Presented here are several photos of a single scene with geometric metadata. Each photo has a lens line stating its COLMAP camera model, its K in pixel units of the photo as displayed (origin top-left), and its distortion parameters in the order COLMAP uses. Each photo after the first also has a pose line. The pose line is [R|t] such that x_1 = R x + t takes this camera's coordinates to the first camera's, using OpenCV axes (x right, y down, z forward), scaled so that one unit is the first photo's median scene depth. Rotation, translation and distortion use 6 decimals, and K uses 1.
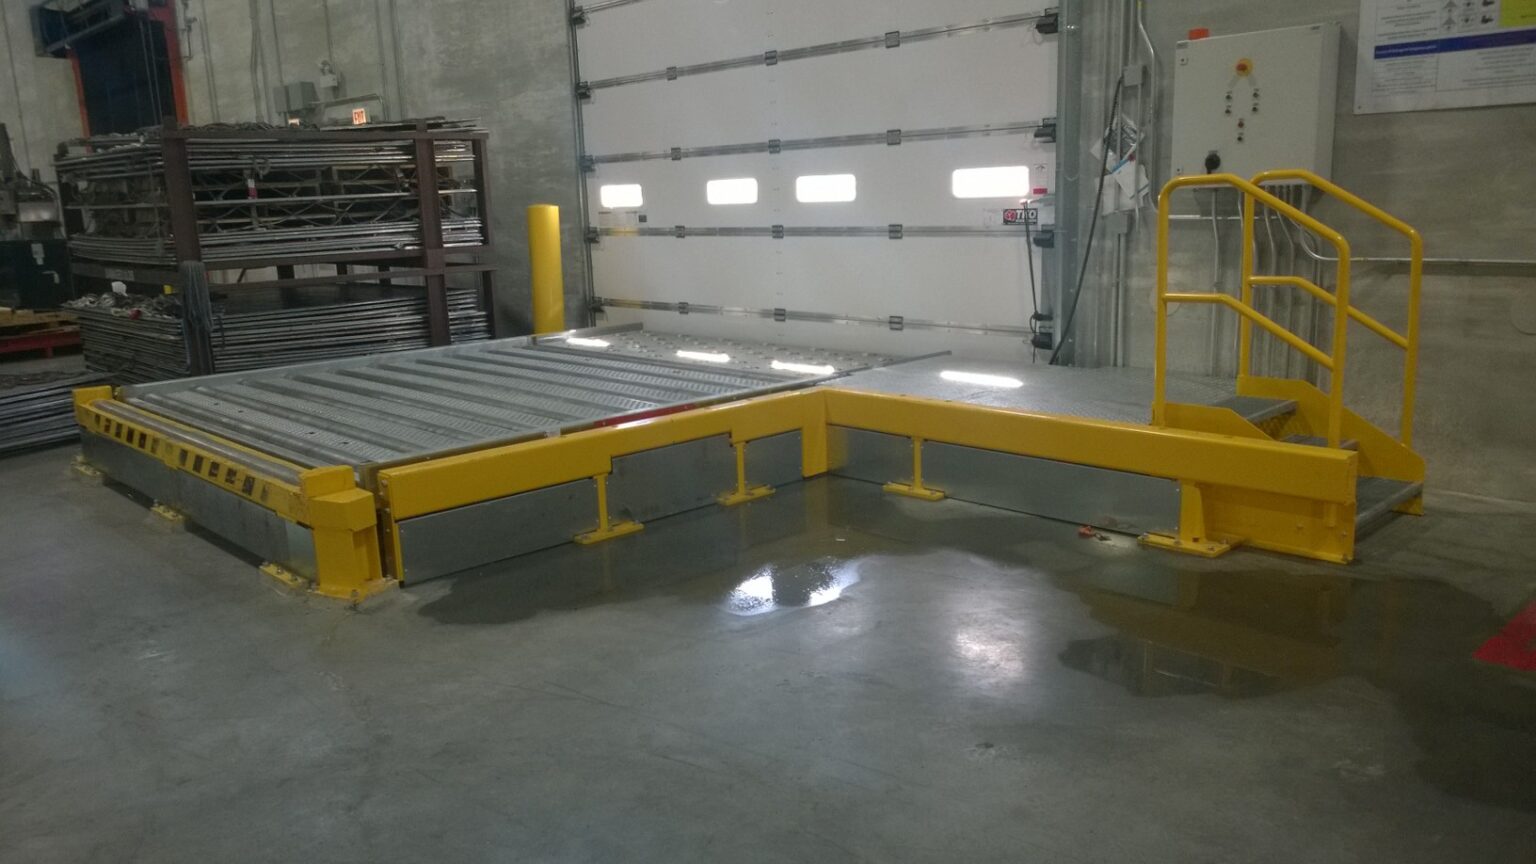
lens RADIAL K [[1177.2, 0, 775.7], [0, 1177.2, 429.1], [0, 0, 1]] dist [0.024896, -0.004674]
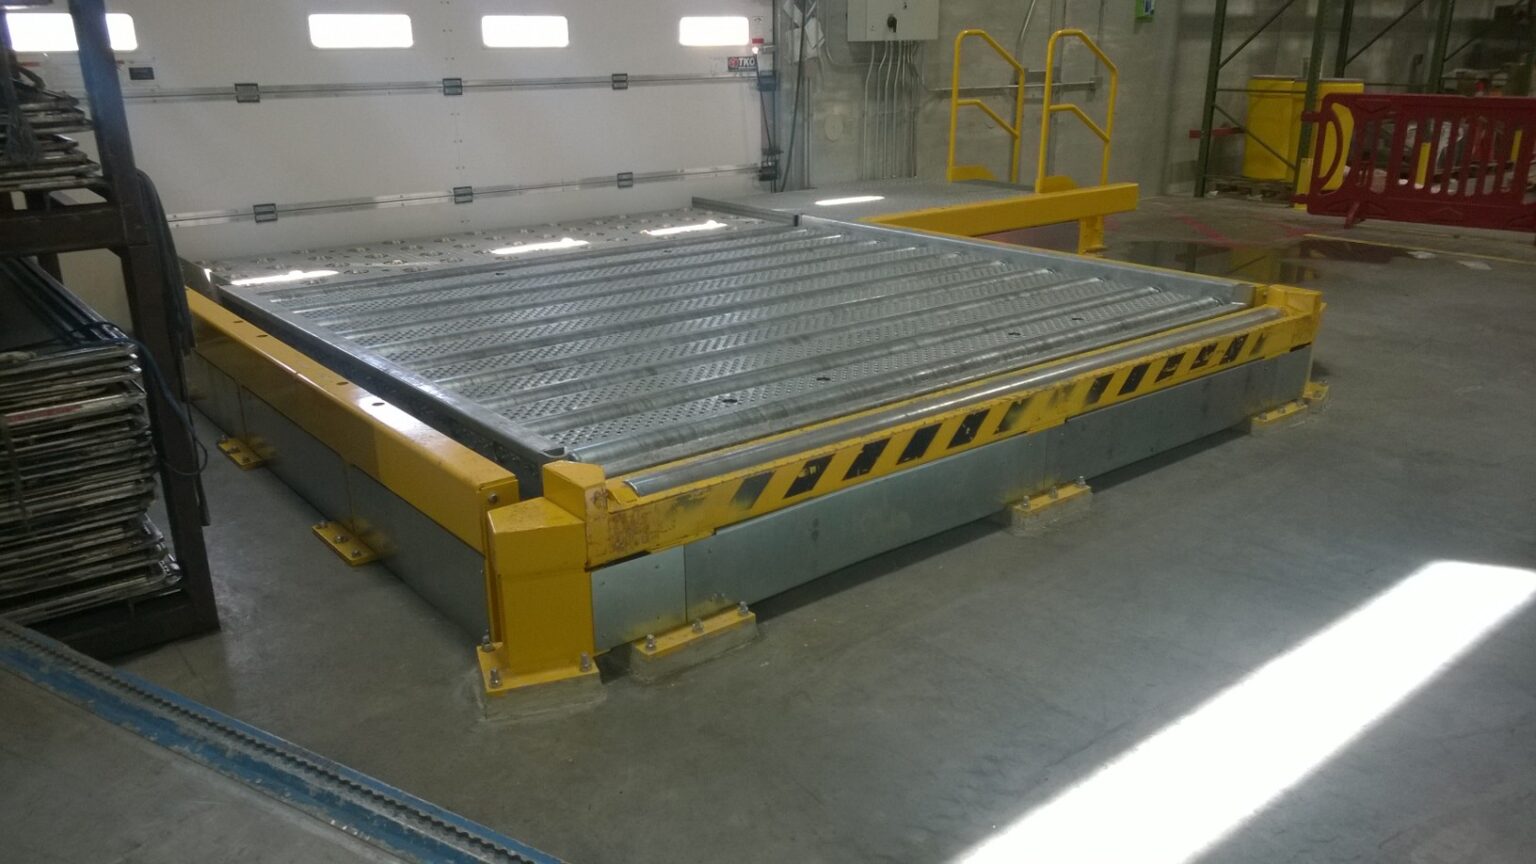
lens RADIAL K [[1177.2, 0, 776.1], [0, 1177.2, 441.1], [0, 0, 1]] dist [0.024896, -0.004674]
pose [[0.076927, -0.298324, 0.951360, -0.898465], [0.193956, 0.940436, 0.279215, -0.138552], [-0.977989, 0.163043, 0.130207, 0.812348]]
